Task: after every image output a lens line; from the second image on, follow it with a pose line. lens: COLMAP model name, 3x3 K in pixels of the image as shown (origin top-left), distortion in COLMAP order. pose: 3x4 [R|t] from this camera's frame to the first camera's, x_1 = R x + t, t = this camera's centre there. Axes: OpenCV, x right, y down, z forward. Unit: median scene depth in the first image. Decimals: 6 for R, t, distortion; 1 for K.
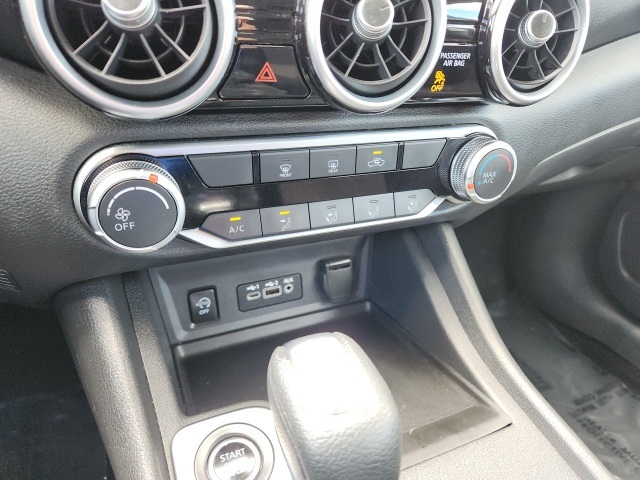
lens RADIAL K [[425.9, 0, 325.0], [0, 425.9, 240.2], [0, 0, 1]] dist [0.073056, -0.058971]
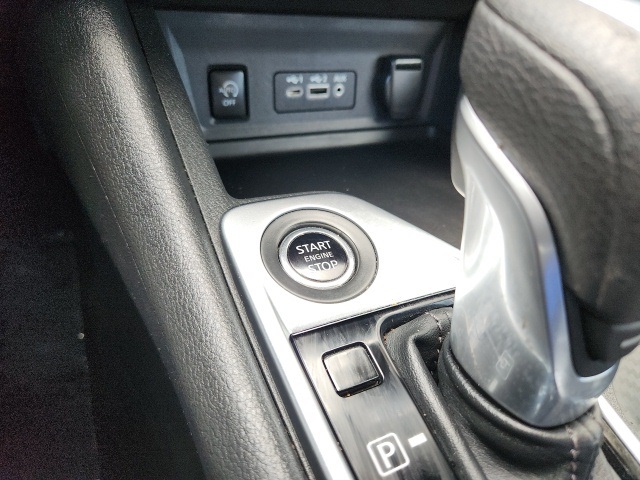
lens RADIAL K [[429.4, 0, 324.0], [0, 429.4, 243.0], [0, 0, 1]] dist [0.067941, -0.057251]
pose [[0.994392, 0.061038, 0.086366, -0.168737], [-0.078041, 0.974639, 0.209732, 0.227369], [-0.071374, -0.215296, 0.973937, 0.221581]]
